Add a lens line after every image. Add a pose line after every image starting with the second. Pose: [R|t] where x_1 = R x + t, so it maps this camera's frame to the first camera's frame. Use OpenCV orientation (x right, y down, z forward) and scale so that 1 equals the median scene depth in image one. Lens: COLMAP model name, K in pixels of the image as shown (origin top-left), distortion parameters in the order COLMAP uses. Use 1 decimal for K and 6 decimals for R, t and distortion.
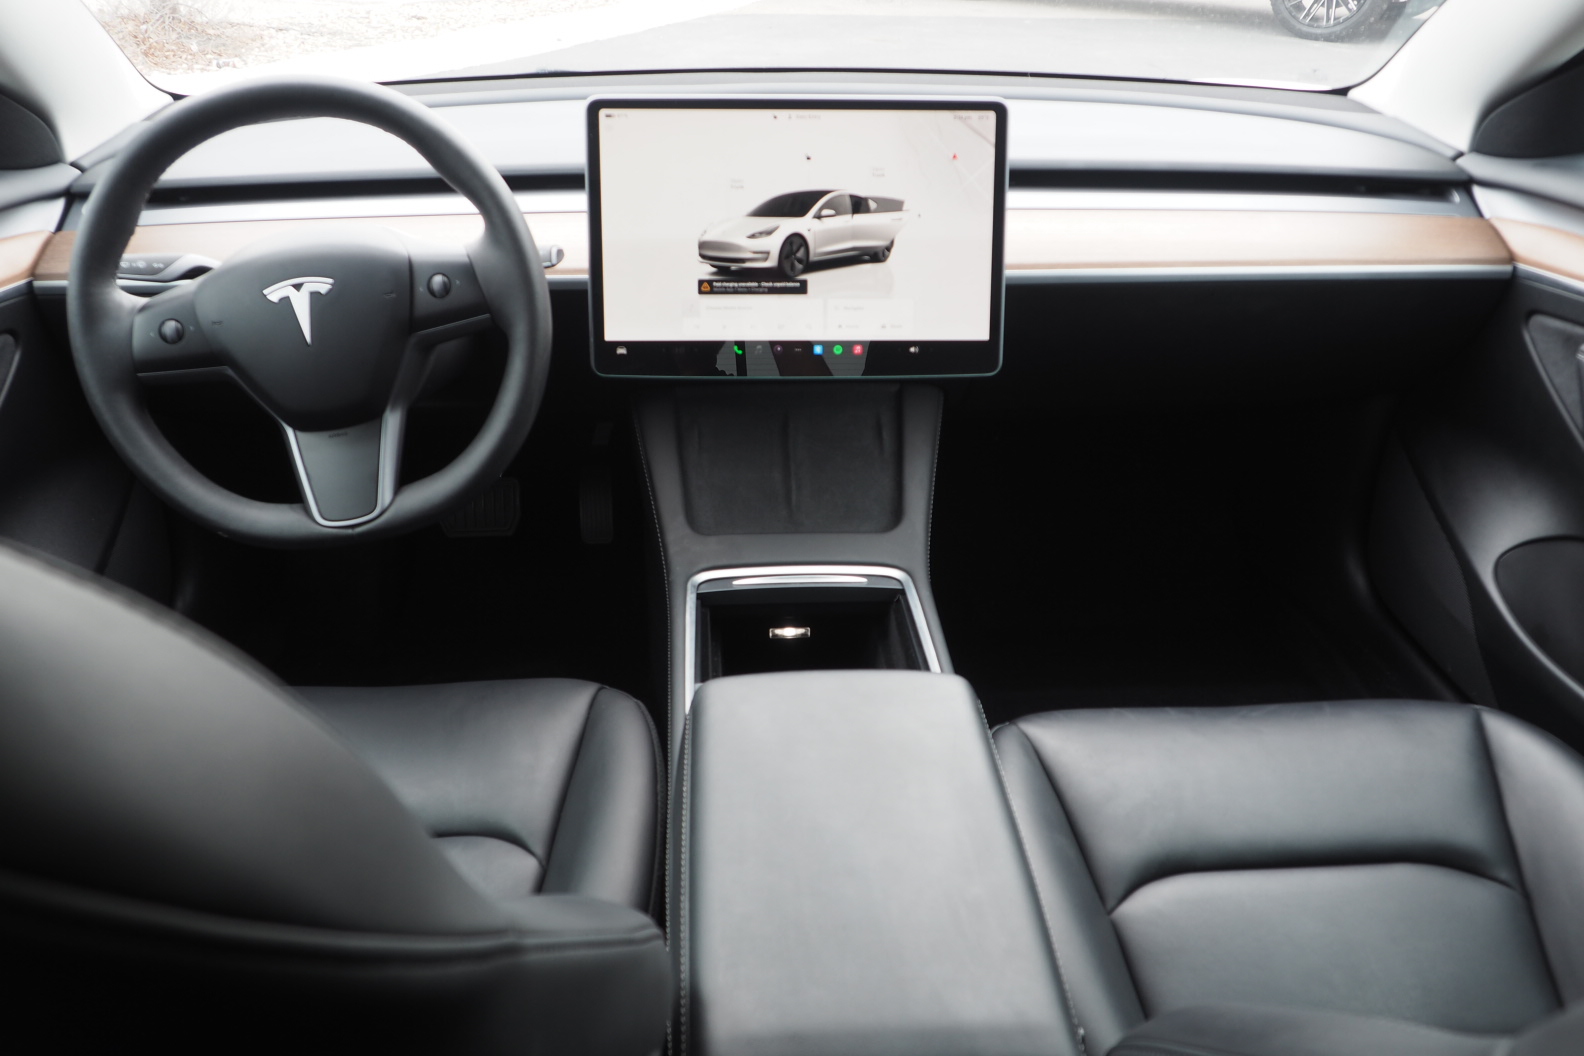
lens RADIAL K [[1351.6, 0, 794.7], [0, 1351.6, 523.4], [0, 0, 1]] dist [-0.016348, 0.007422]
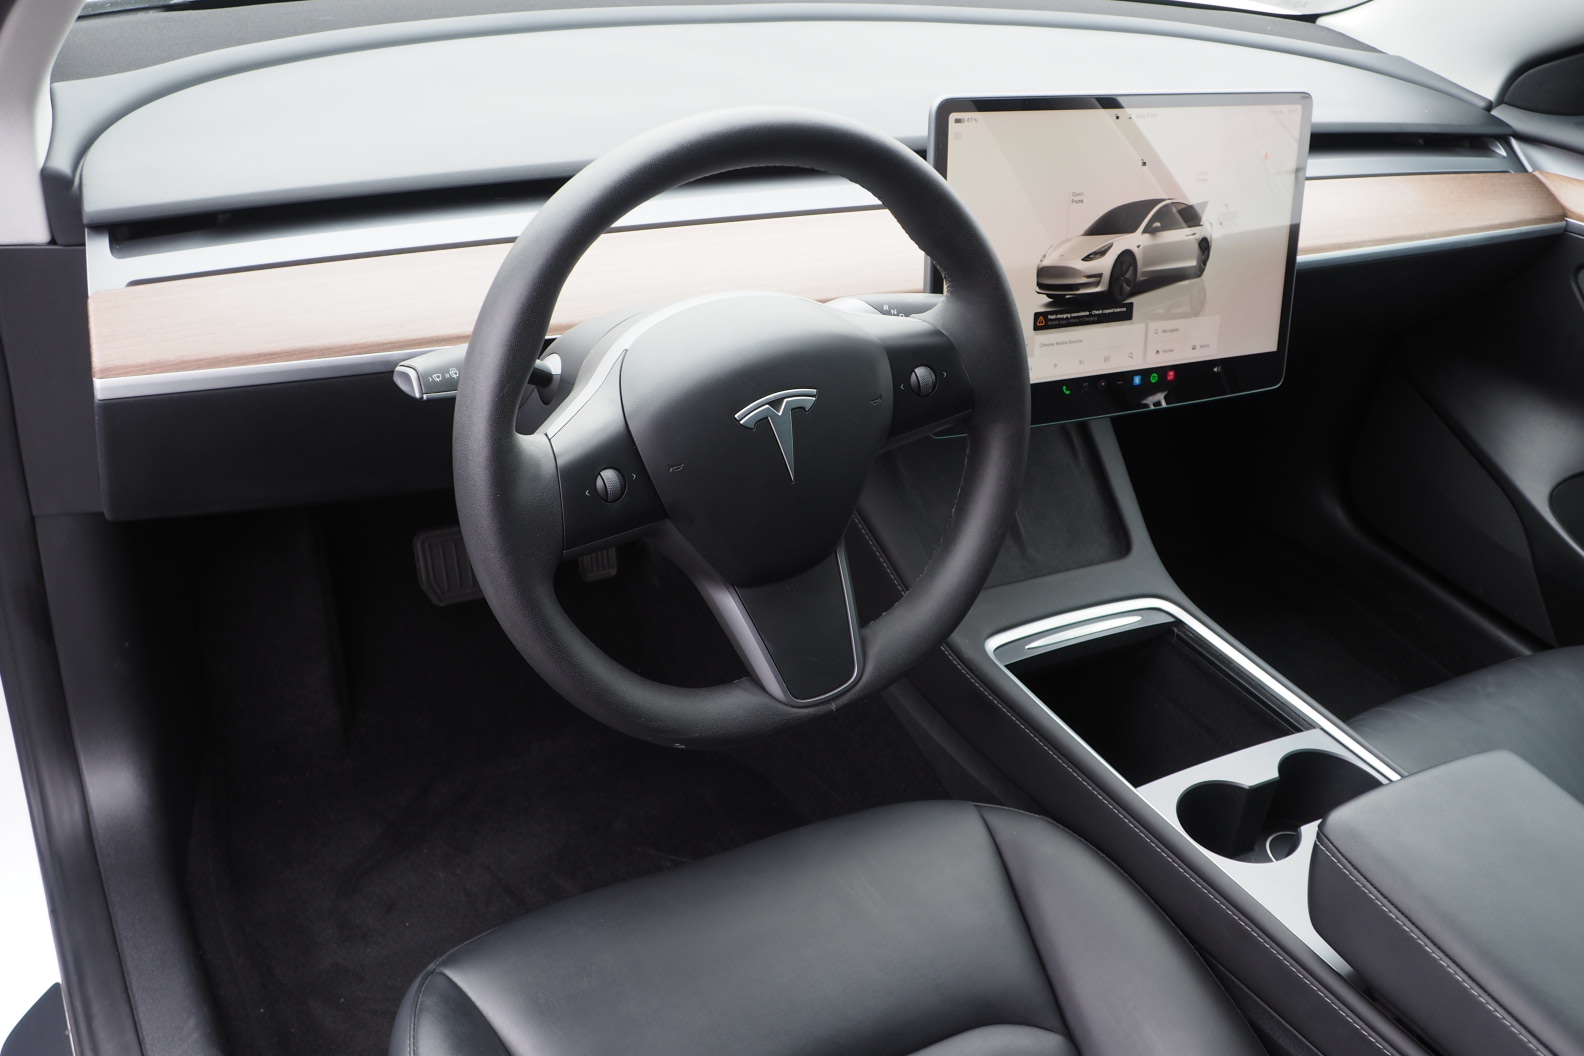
lens RADIAL K [[1481.6, 0, 784.6], [0, 1481.6, 528.8], [0, 0, 1]] dist [-0.015375, 0.000000]
pose [[0.896027, -0.137049, 0.422318, -0.615765], [0.083942, 0.986305, 0.141973, -0.191702], [-0.435992, -0.091762, 0.895260, 0.232510]]
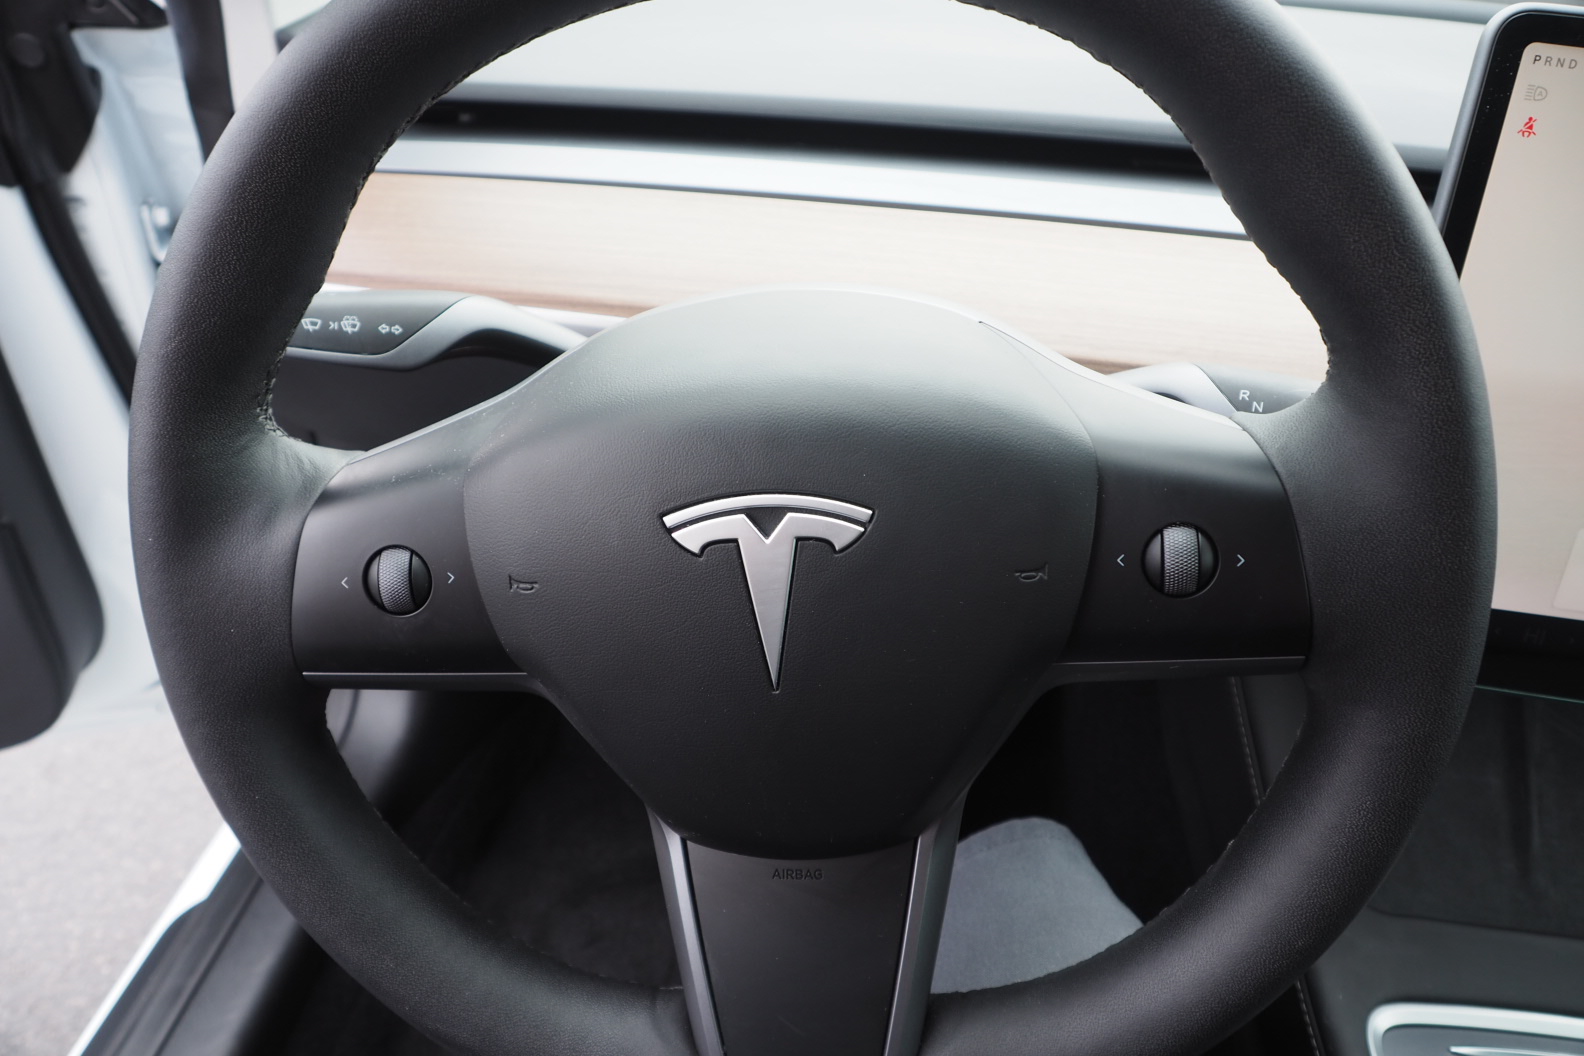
lens RADIAL K [[1139.0, 0, 789.0], [0, 1139.0, 528.4], [0, 0, 1]] dist [-0.037063, -0.001034]
pose [[0.981626, 0.152007, -0.115344, -0.284625], [-0.133265, 0.978768, 0.155737, -0.187301], [0.136568, -0.137504, 0.981041, 0.625583]]
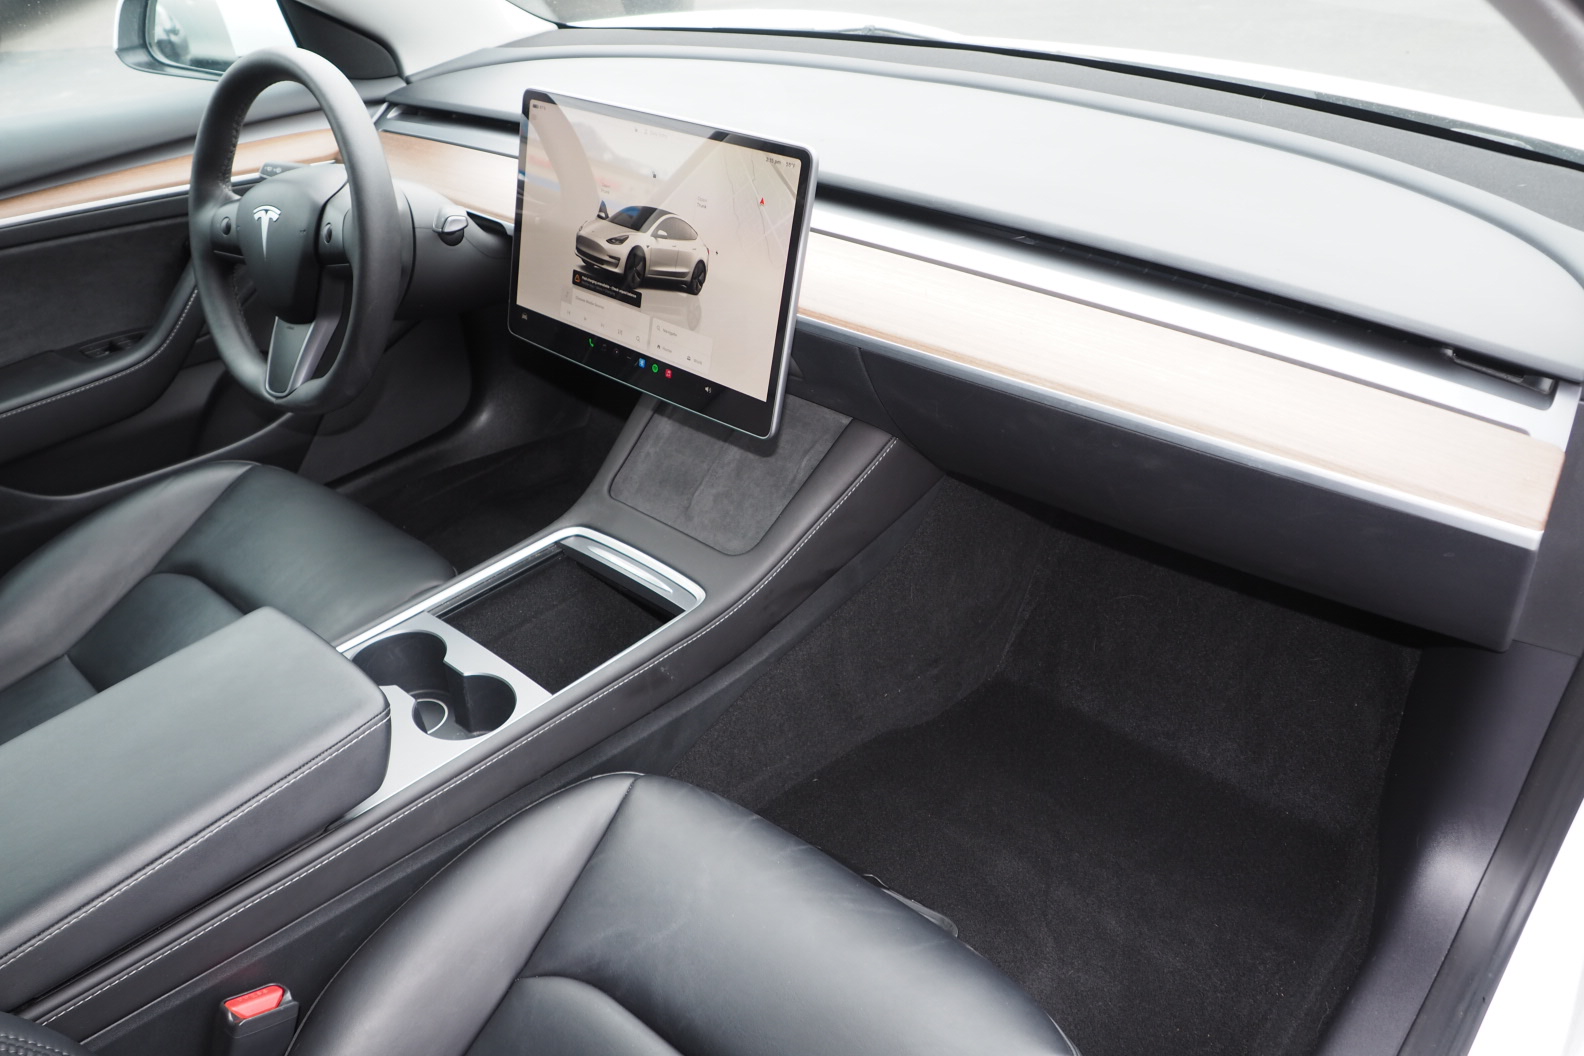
lens RADIAL K [[1242.4, 0, 780.9], [0, 1242.4, 519.7], [0, 0, 1]] dist [-0.016995, -0.008384]
pose [[0.695321, 0.349646, -0.627914, 0.730406], [-0.272010, 0.936717, 0.220389, -0.256371], [0.665236, 0.017558, 0.746427, 0.376756]]
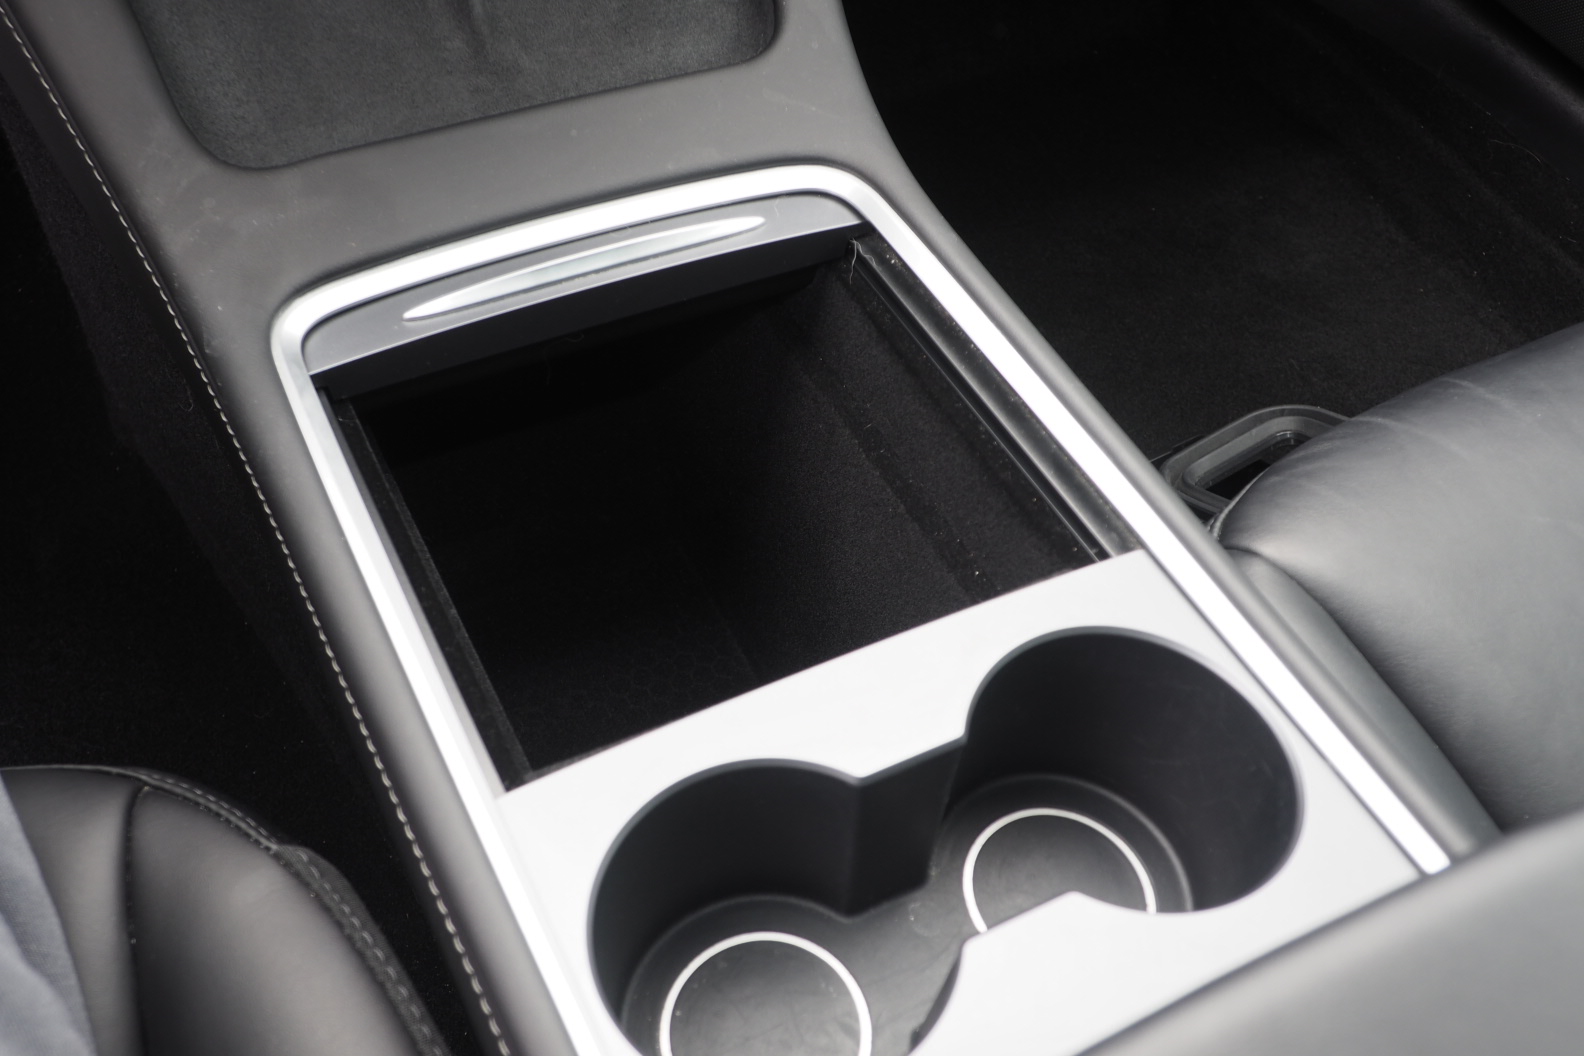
lens RADIAL K [[1560.5, 0, 791.9], [0, 1560.5, 536.2], [0, 0, 1]] dist [-0.017028, 0.000000]
pose [[0.913986, -0.266429, 0.306014, -0.095708], [0.109804, 0.888478, 0.445590, -0.072033], [-0.390605, -0.373661, 0.841312, 0.660246]]
